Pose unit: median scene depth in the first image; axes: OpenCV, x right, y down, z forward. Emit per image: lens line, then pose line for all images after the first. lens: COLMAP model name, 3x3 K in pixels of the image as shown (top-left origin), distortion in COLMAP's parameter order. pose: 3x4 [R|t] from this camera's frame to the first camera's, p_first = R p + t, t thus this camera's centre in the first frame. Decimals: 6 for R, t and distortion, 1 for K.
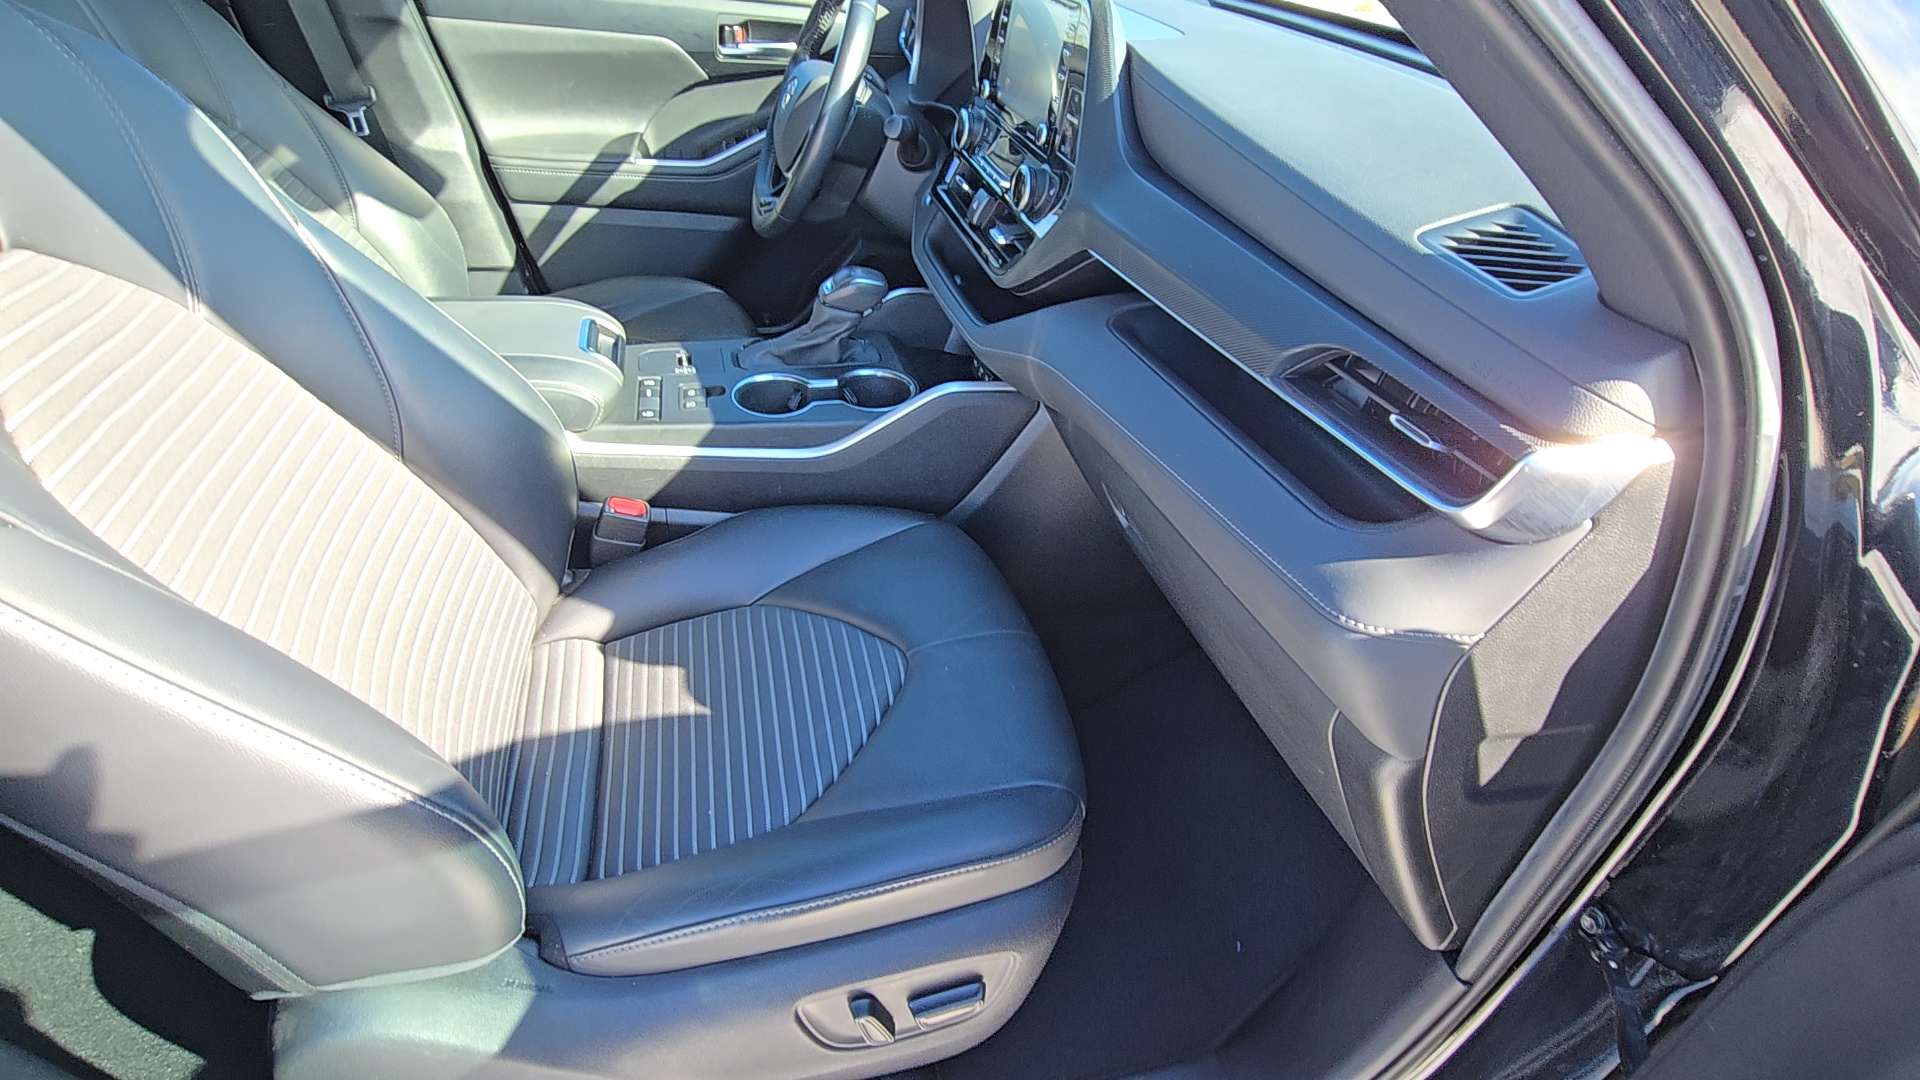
lens RADIAL K [[974.8, 0, 963.1], [0, 974.8, 546.3], [0, 0, 1]] dist [-0.001756, 0.002604]
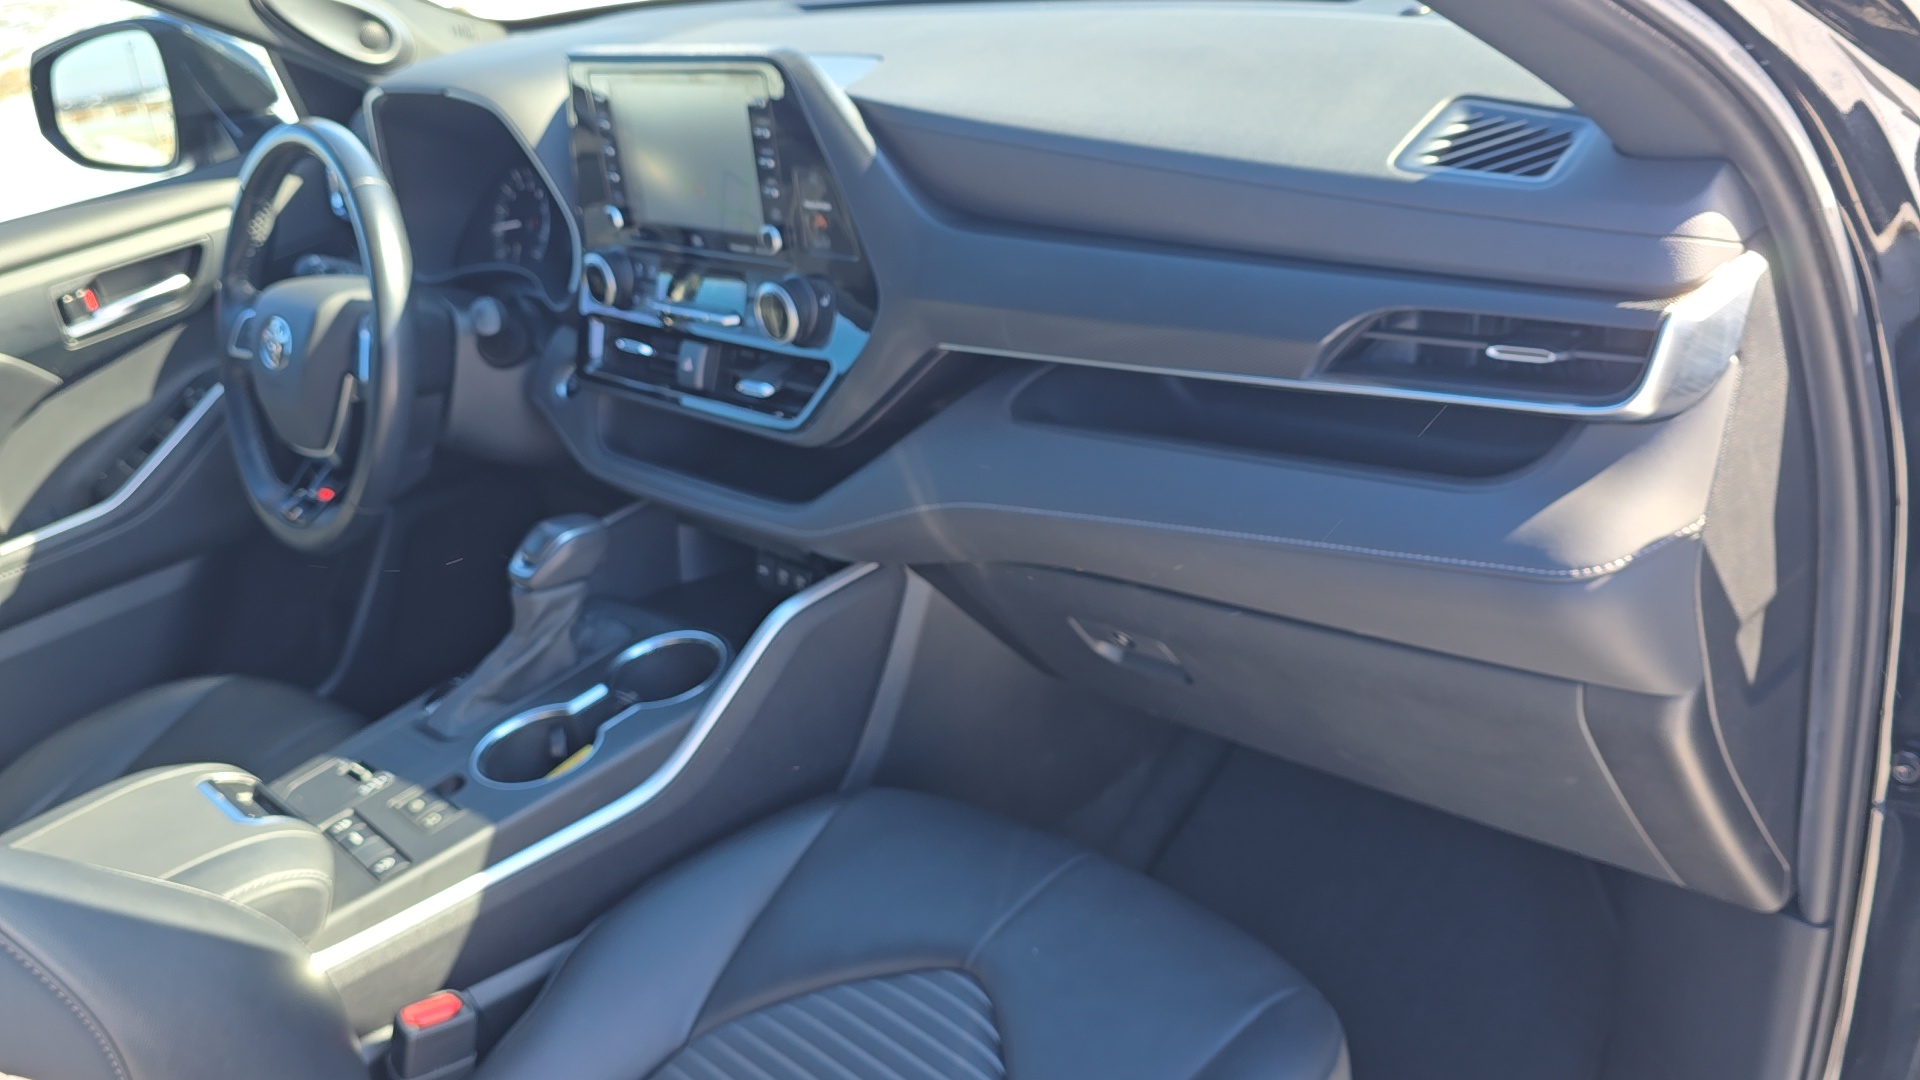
lens RADIAL K [[1607.2, 0, 960.0], [0, 1607.2, 540.0], [0, 0, 1]] dist [-0.016732, 0.005600]
pose [[0.837106, -0.438817, 0.326638, -0.266255], [0.488823, 0.868079, -0.086544, -0.048574], [-0.245571, 0.232115, 0.941179, -0.108301]]
